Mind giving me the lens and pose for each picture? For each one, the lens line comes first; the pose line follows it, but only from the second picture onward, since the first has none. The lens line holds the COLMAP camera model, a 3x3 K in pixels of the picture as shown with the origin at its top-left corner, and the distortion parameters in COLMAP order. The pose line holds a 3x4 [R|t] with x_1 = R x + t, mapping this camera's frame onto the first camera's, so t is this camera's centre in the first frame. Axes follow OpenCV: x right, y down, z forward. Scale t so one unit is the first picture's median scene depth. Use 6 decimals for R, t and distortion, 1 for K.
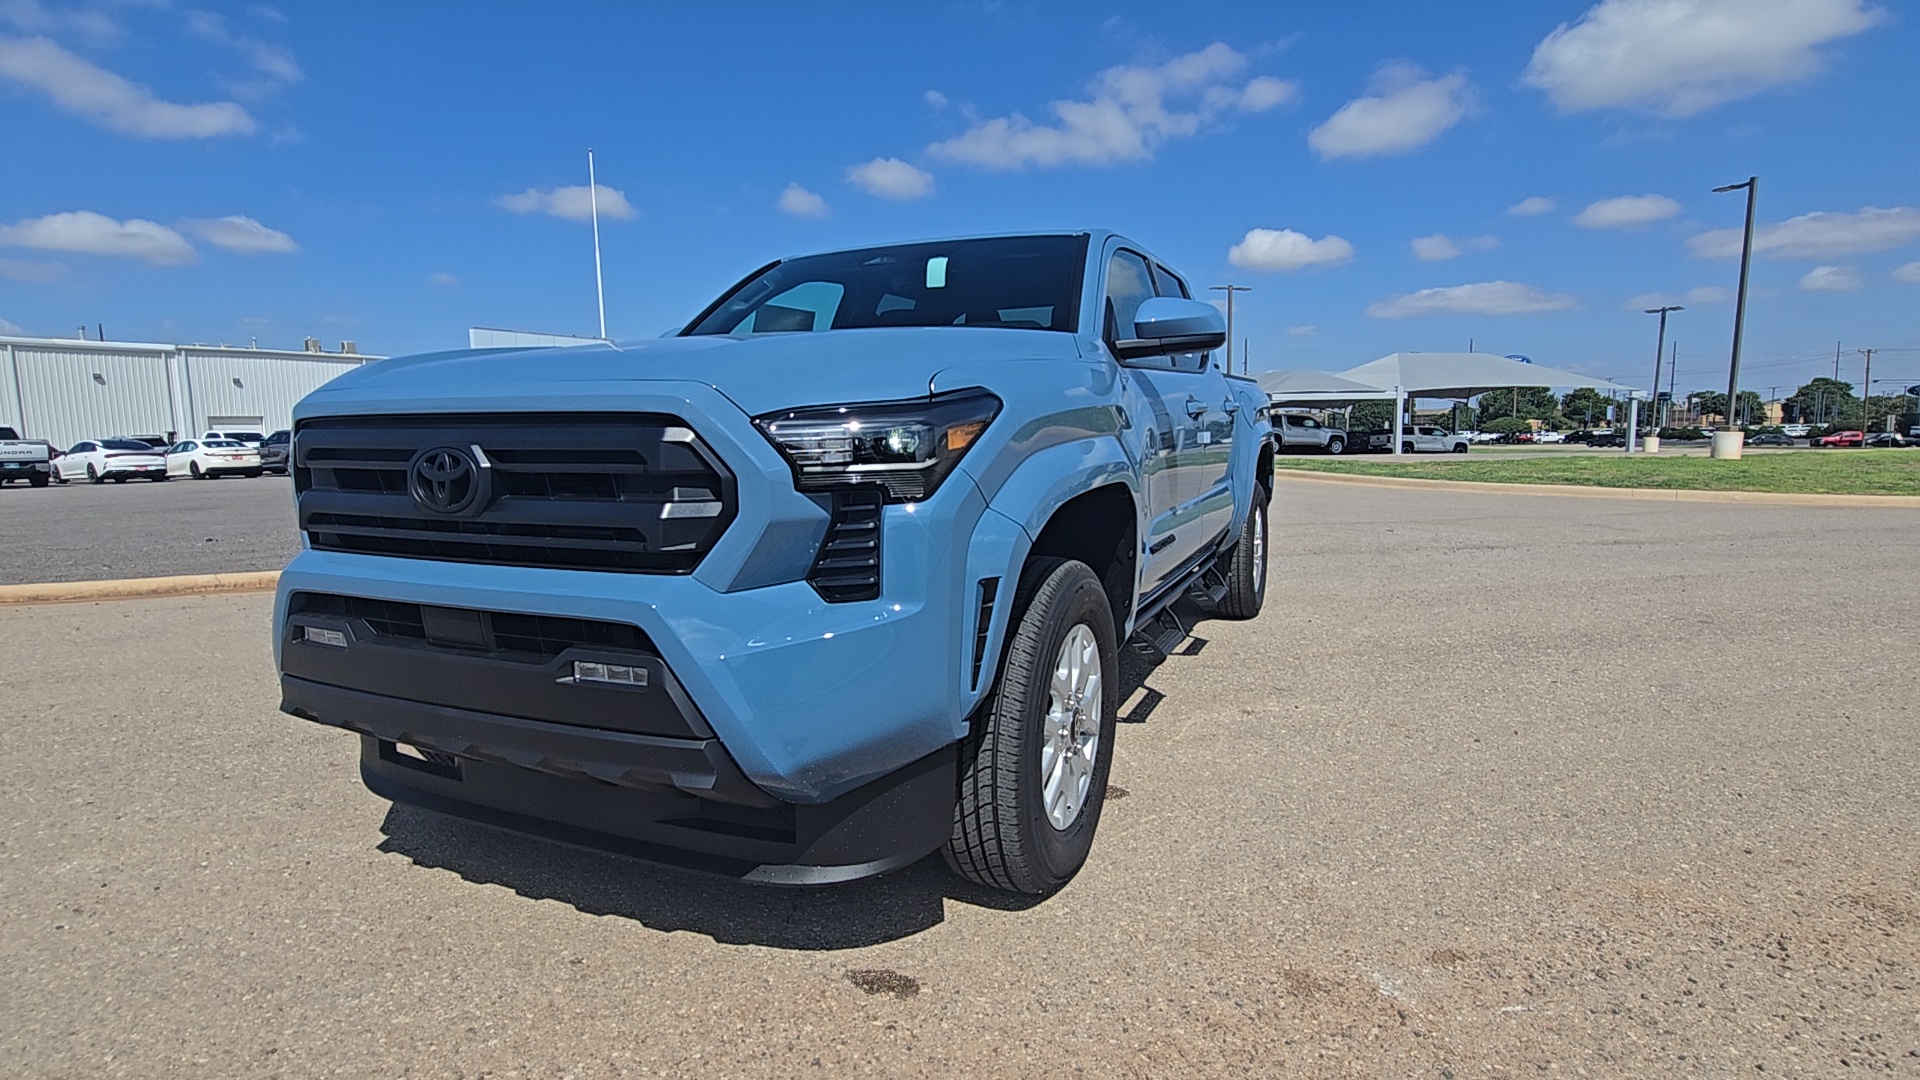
lens RADIAL K [[996.9, 0, 960.0], [0, 996.9, 540.0], [0, 0, 1]] dist [-0.005594, 0.002718]
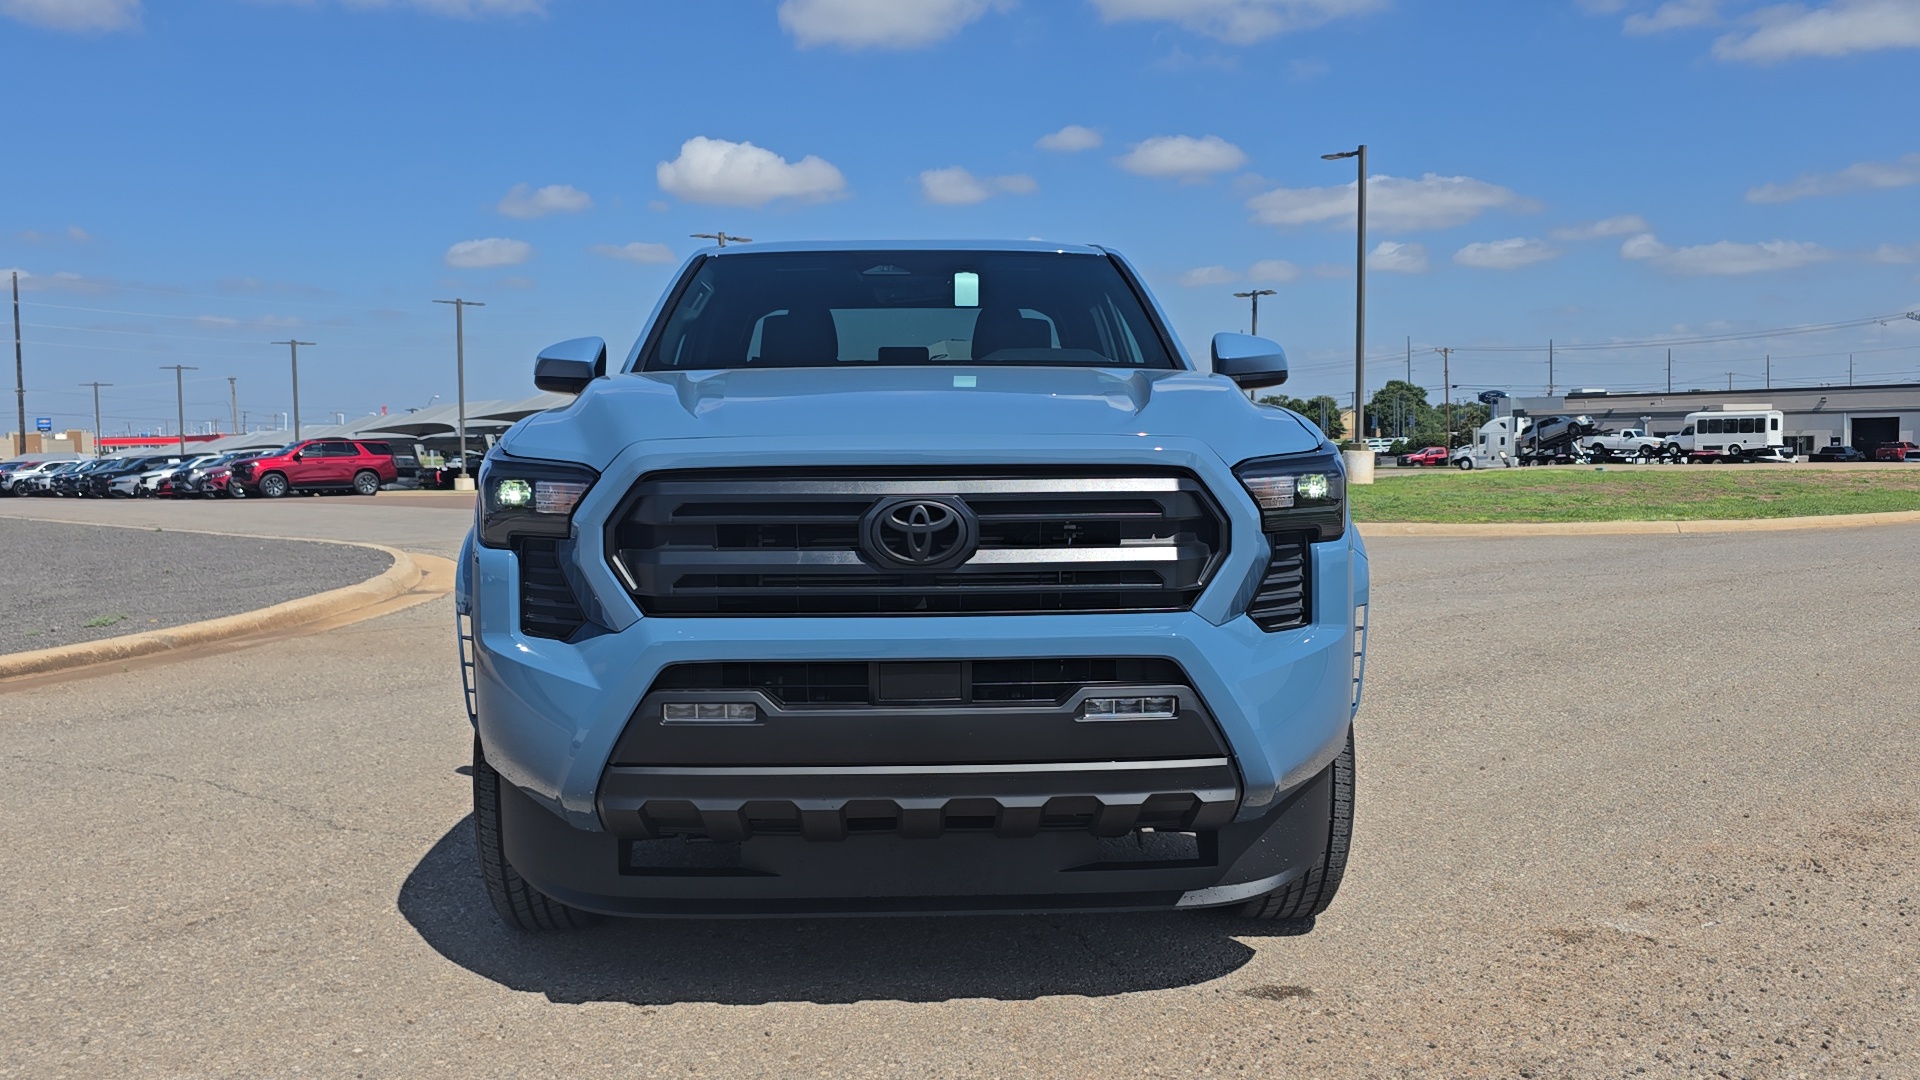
lens RADIAL K [[1660.7, 0, 960.0], [0, 1660.7, 540.0], [0, 0, 1]] dist [-0.003019, -0.002842]
pose [[0.890208, -0.027908, 0.454698, -0.069336], [0.051873, 0.997840, -0.040313, 0.000922], [-0.452591, 0.059474, 0.889733, -0.026970]]
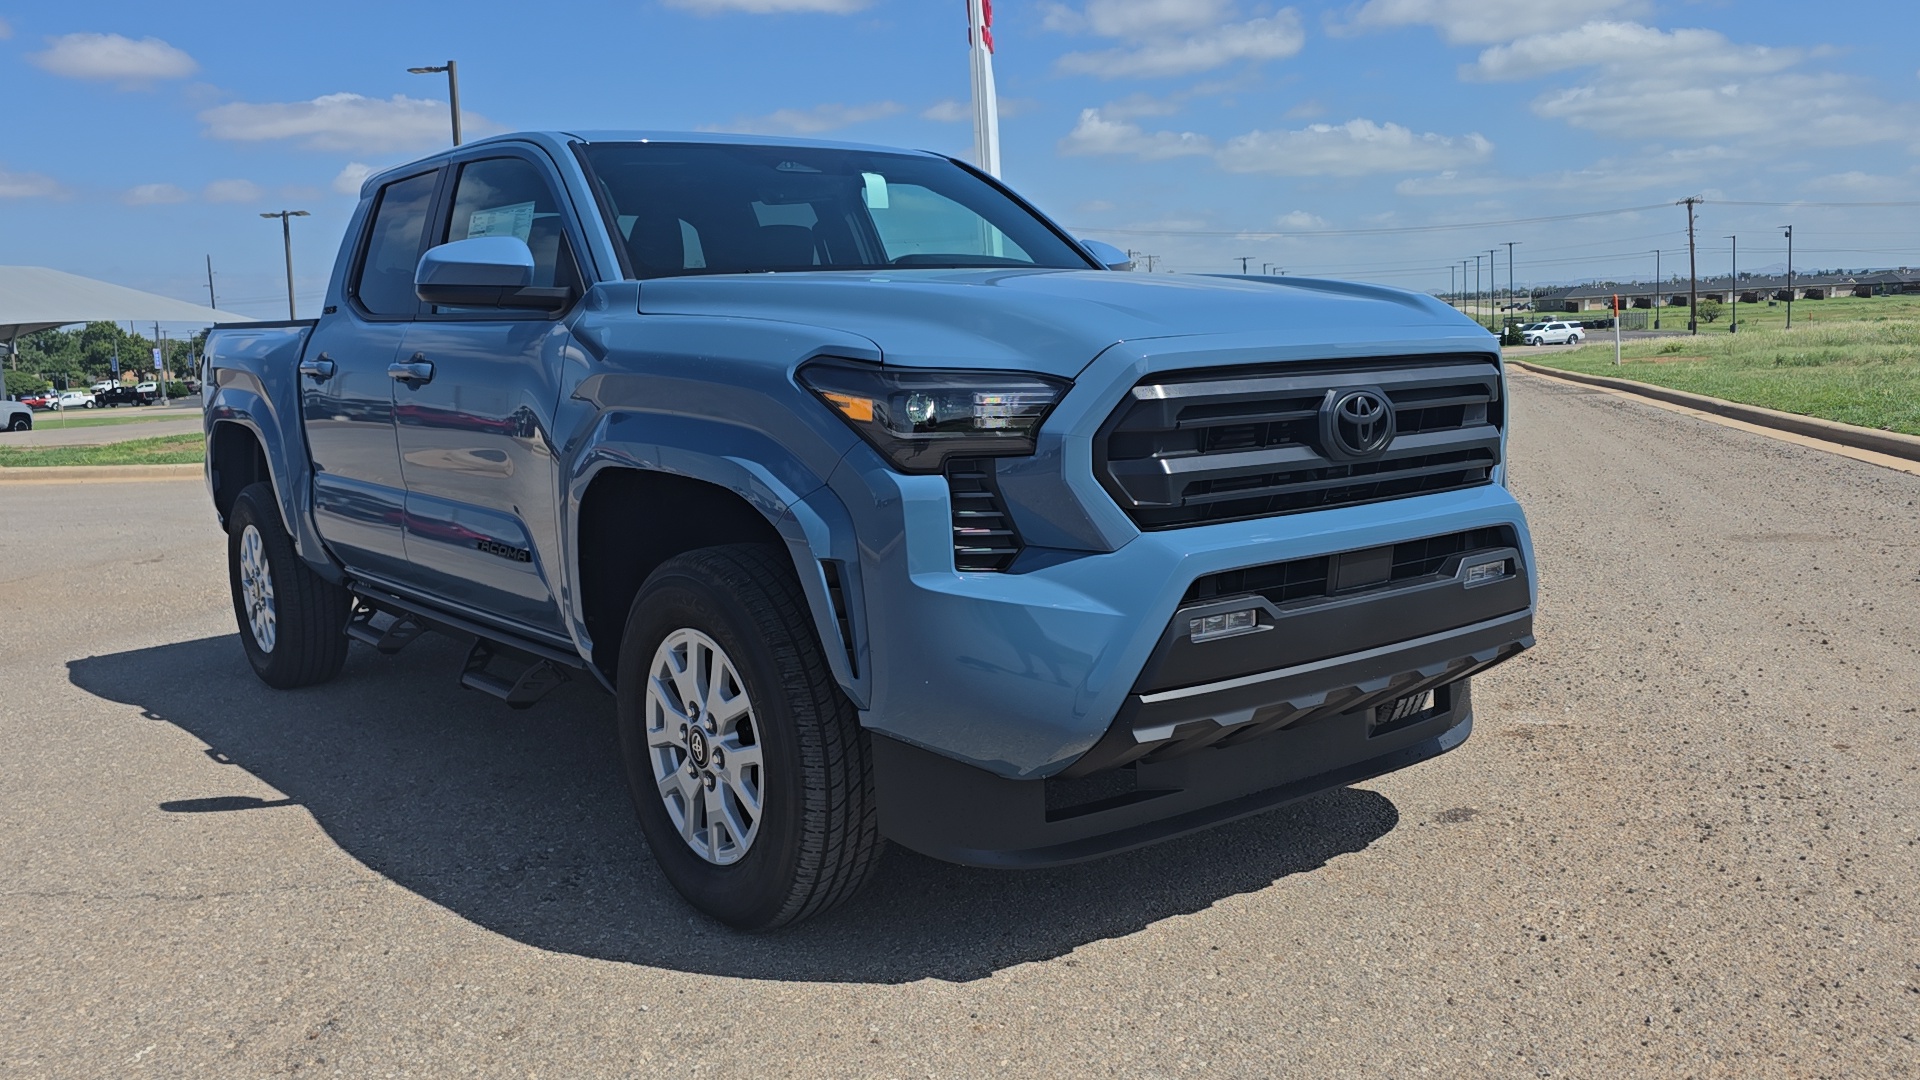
lens RADIAL K [[1660.7, 0, 960.0], [0, 1660.7, 540.0], [0, 0, 1]] dist [-0.003019, -0.002842]
pose [[0.442698, -0.116328, 0.889093, -0.124555], [0.134382, 0.988958, 0.062483, -0.005785], [-0.886544, 0.091817, 0.453442, 0.034411]]
